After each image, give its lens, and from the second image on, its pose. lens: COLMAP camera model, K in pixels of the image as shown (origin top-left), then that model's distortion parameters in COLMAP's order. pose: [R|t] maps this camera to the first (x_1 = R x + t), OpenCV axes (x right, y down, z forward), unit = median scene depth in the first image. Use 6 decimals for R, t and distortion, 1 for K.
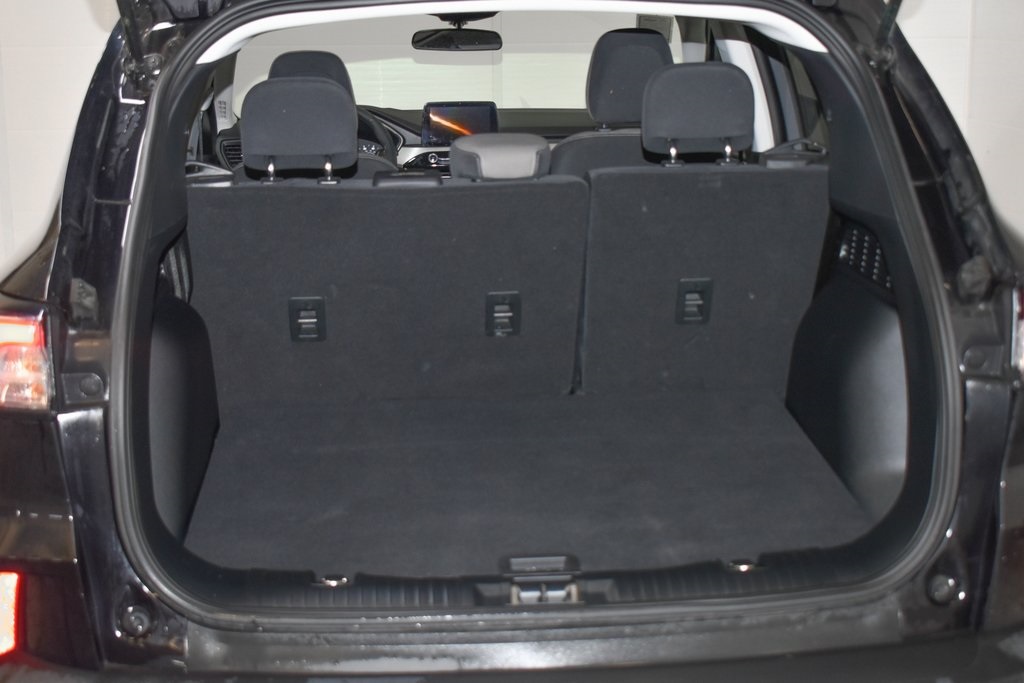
lens RADIAL K [[1583.4, 0, 512.0], [0, 1583.4, 341.5], [0, 0, 1]] dist [-0.000438, -0.014379]
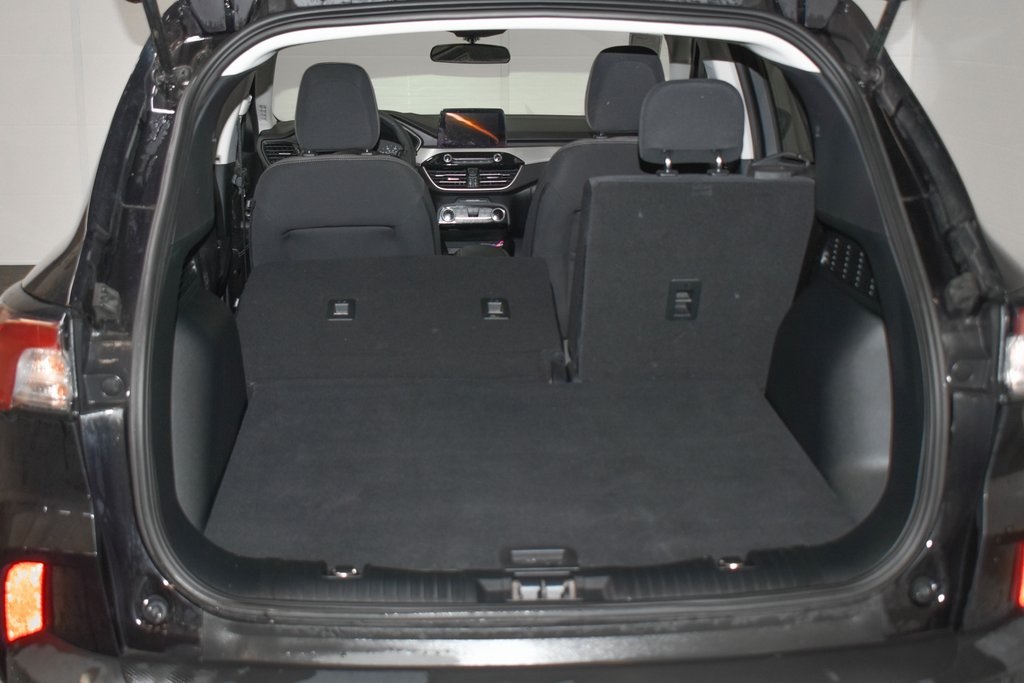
lens RADIAL K [[1291.1, 0, 493.5], [0, 1291.1, 341.0], [0, 0, 1]] dist [-0.009491, -0.015897]
pose [[0.999766, 0.016042, -0.014522, -0.003010], [-0.015565, 0.999355, 0.032371, -0.031348], [0.015032, -0.032137, 0.999370, 0.146685]]
